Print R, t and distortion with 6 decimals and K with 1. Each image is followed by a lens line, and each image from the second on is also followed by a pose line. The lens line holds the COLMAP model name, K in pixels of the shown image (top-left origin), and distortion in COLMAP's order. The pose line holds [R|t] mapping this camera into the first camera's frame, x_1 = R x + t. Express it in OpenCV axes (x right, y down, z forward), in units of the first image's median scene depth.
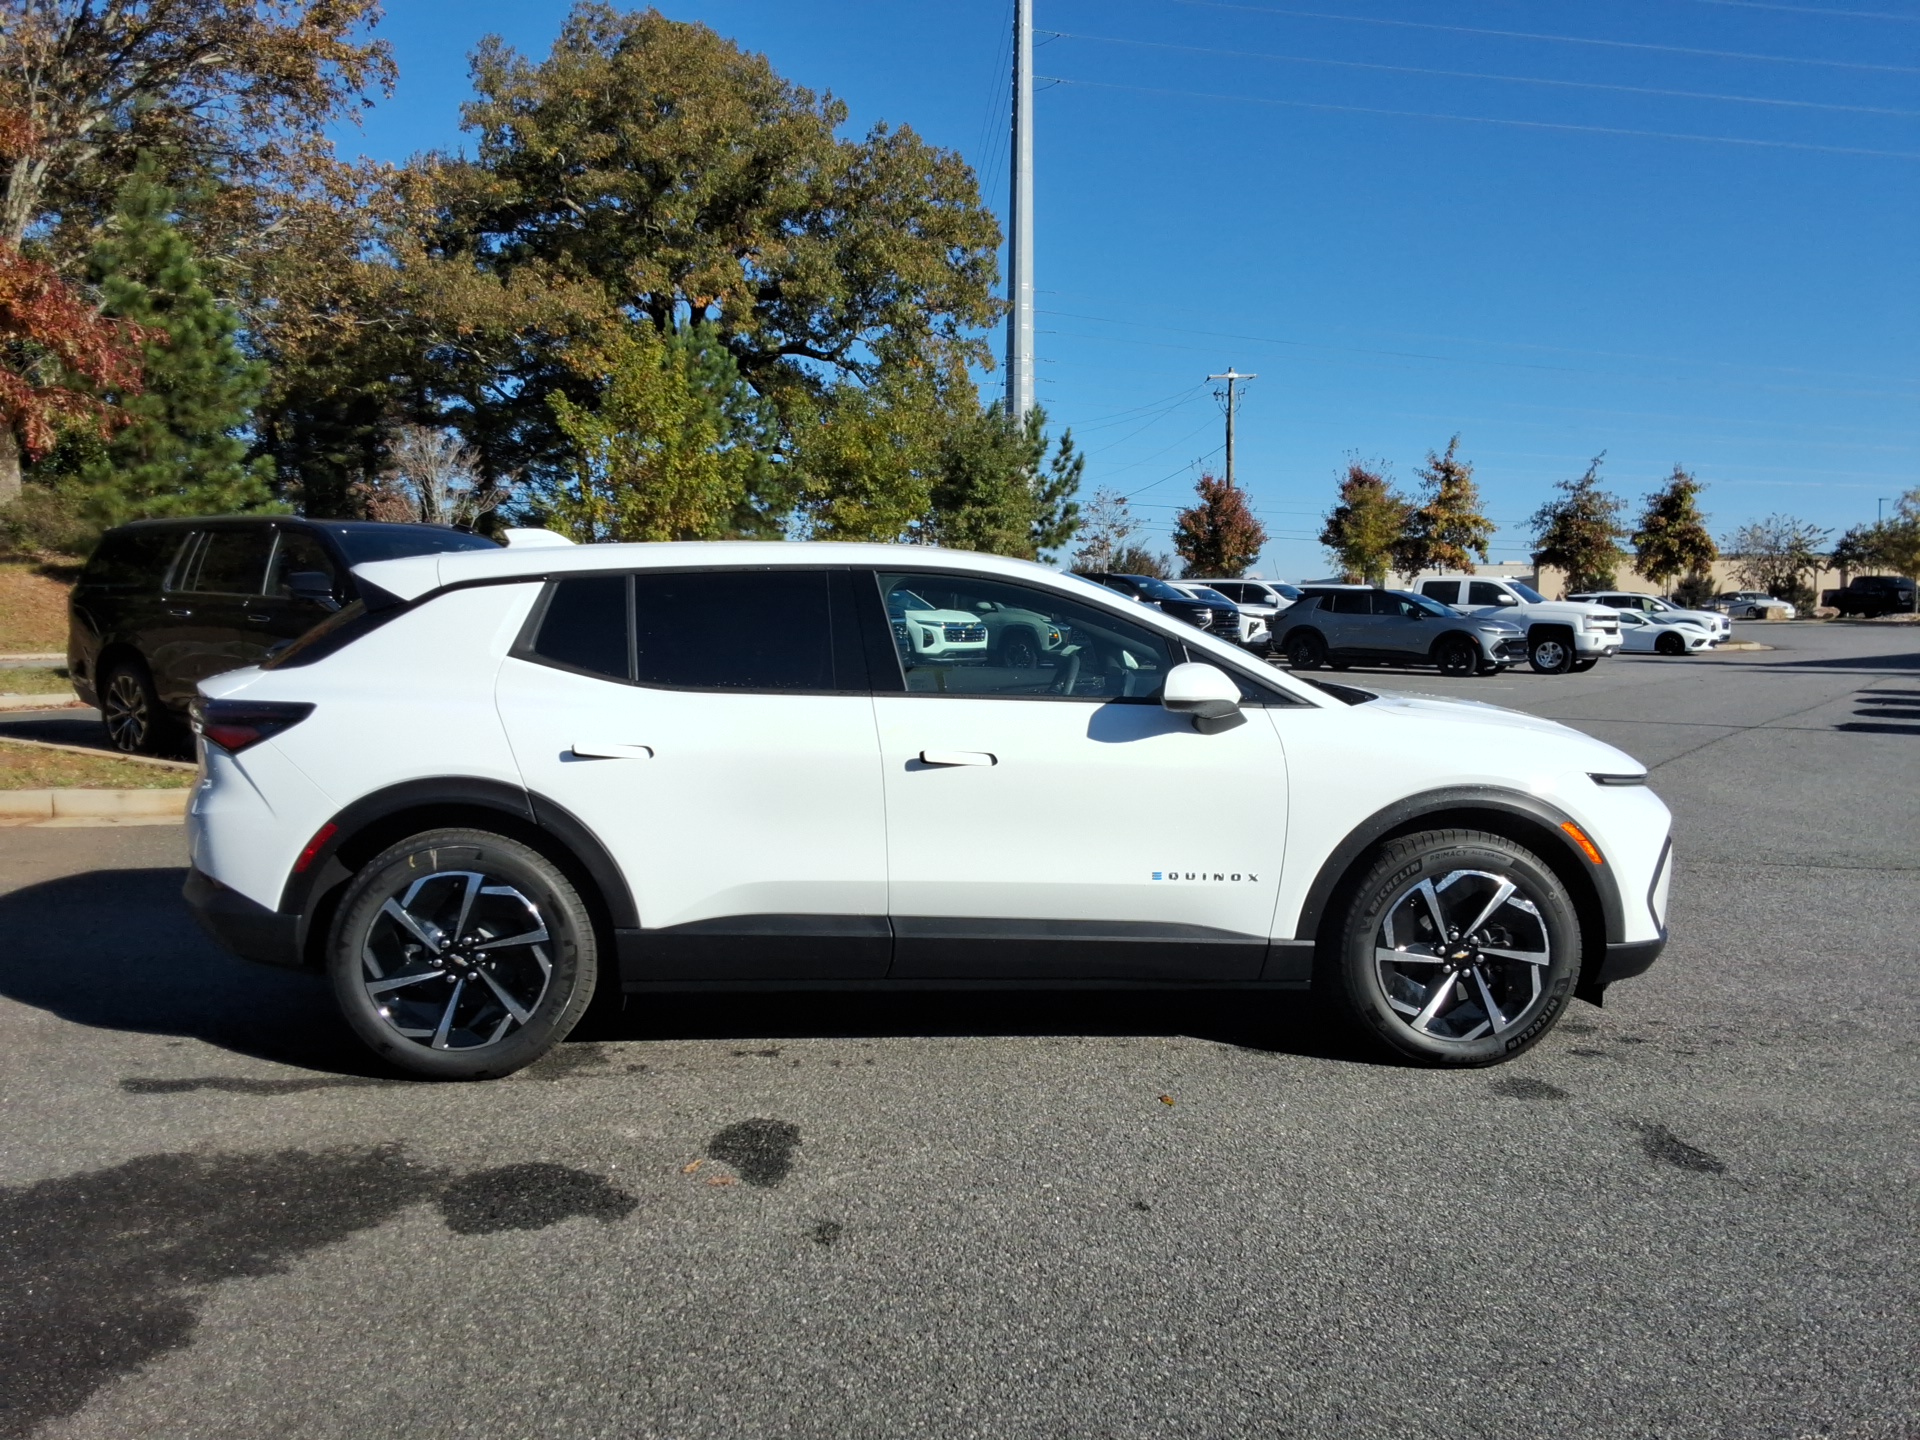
lens RADIAL K [[1555.6, 0, 990.8], [0, 1555.6, 756.4], [0, 0, 1]] dist [0.113297, -0.151625]
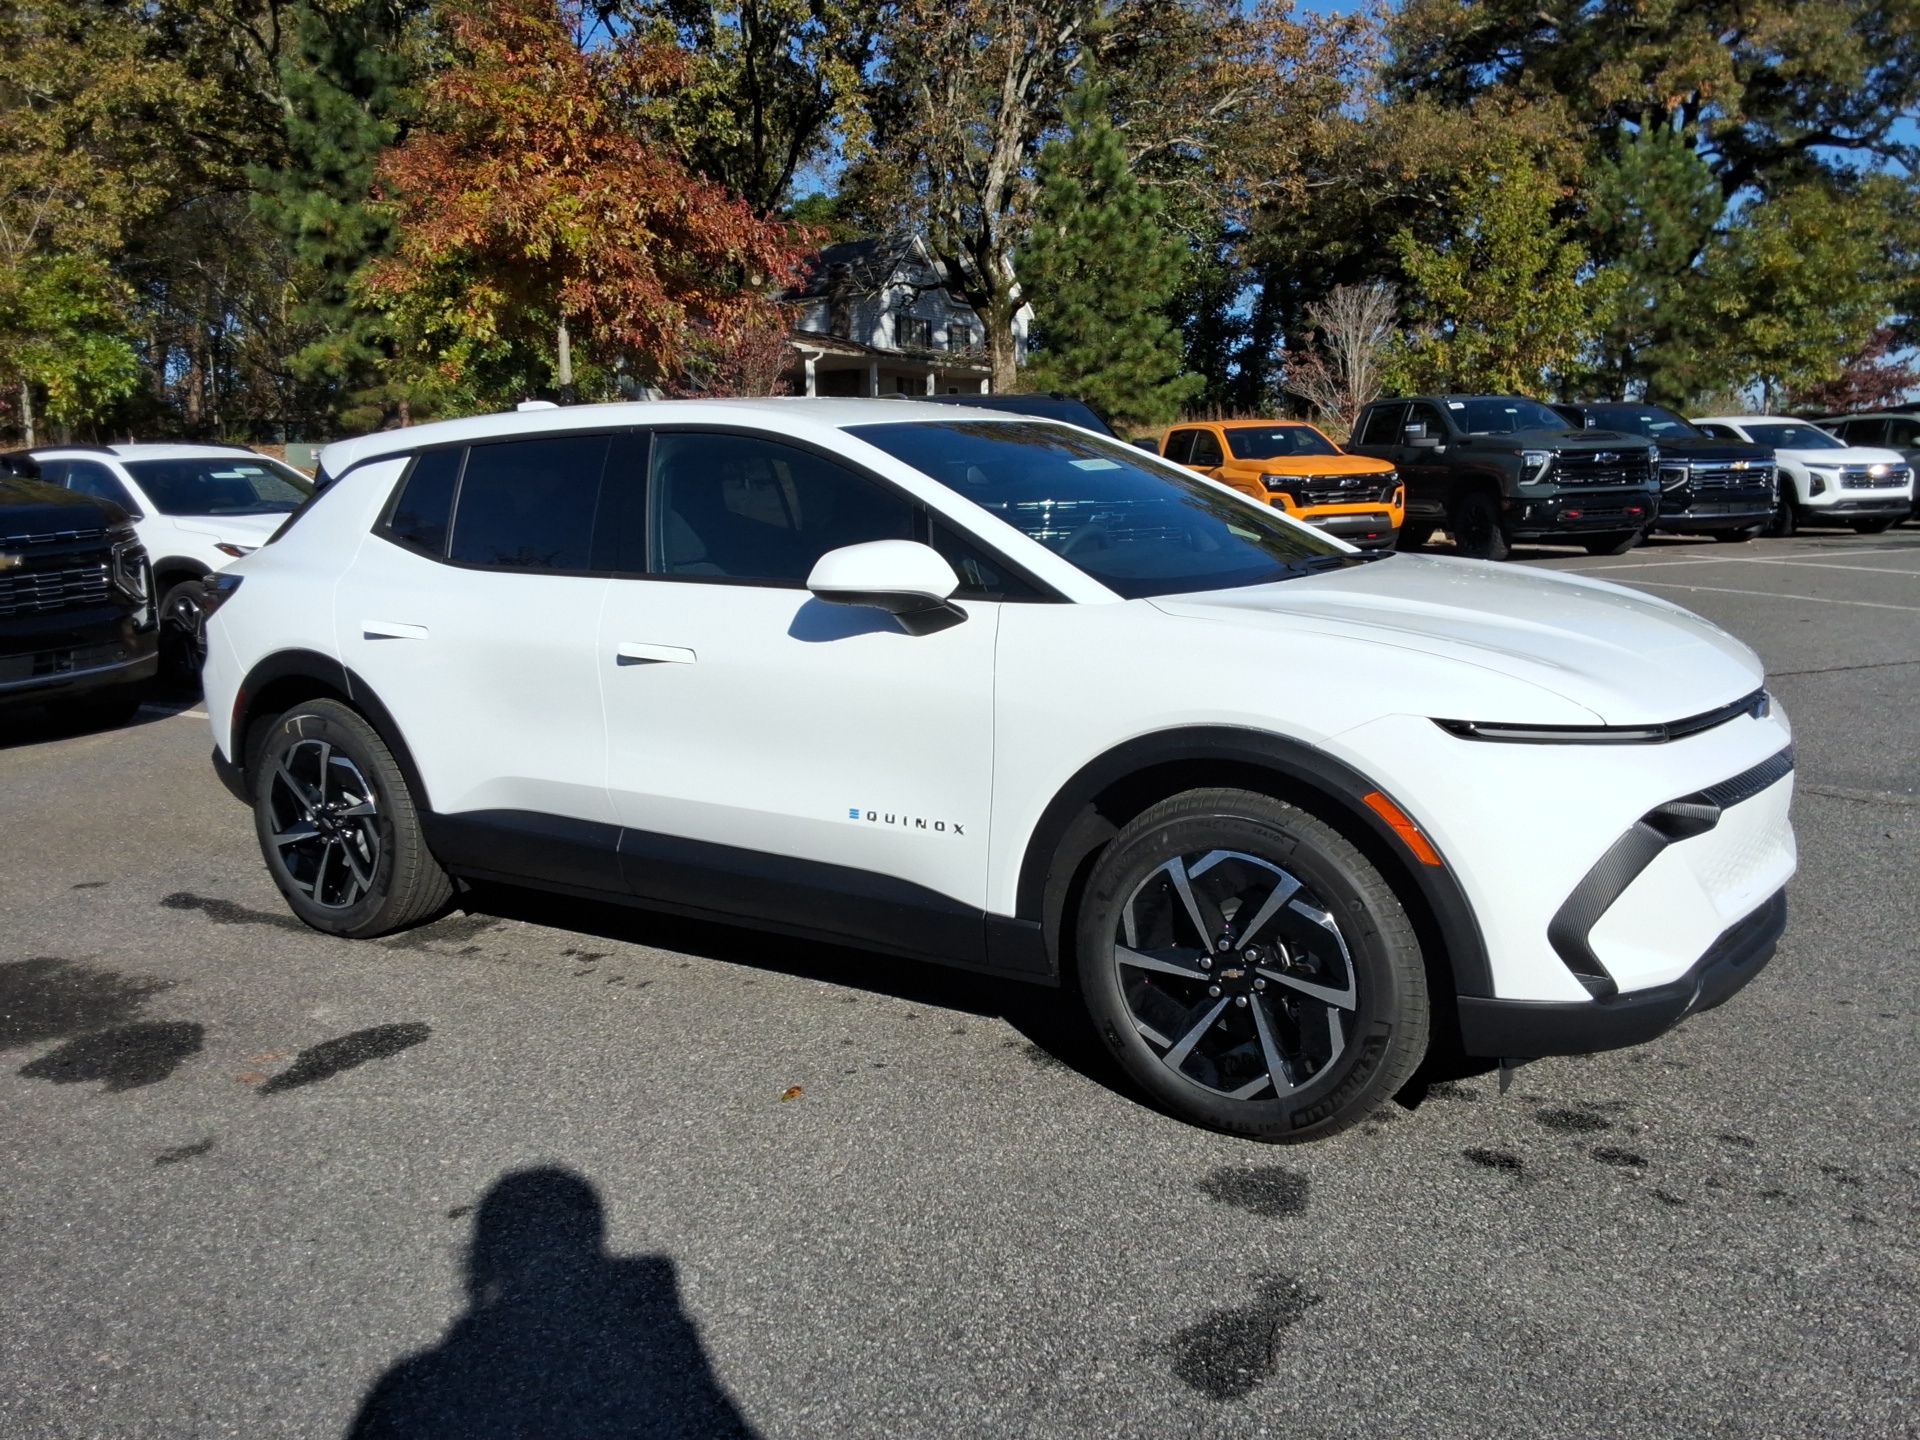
lens RADIAL K [[1555.6, 0, 957.4], [0, 1555.6, 760.7], [0, 0, 1]] dist [0.113297, -0.151625]
pose [[0.799231, 0.082268, -0.595367, 0.099738], [-0.027498, 0.994556, 0.100514, -0.004881], [0.600395, -0.063963, 0.797142, 0.066473]]
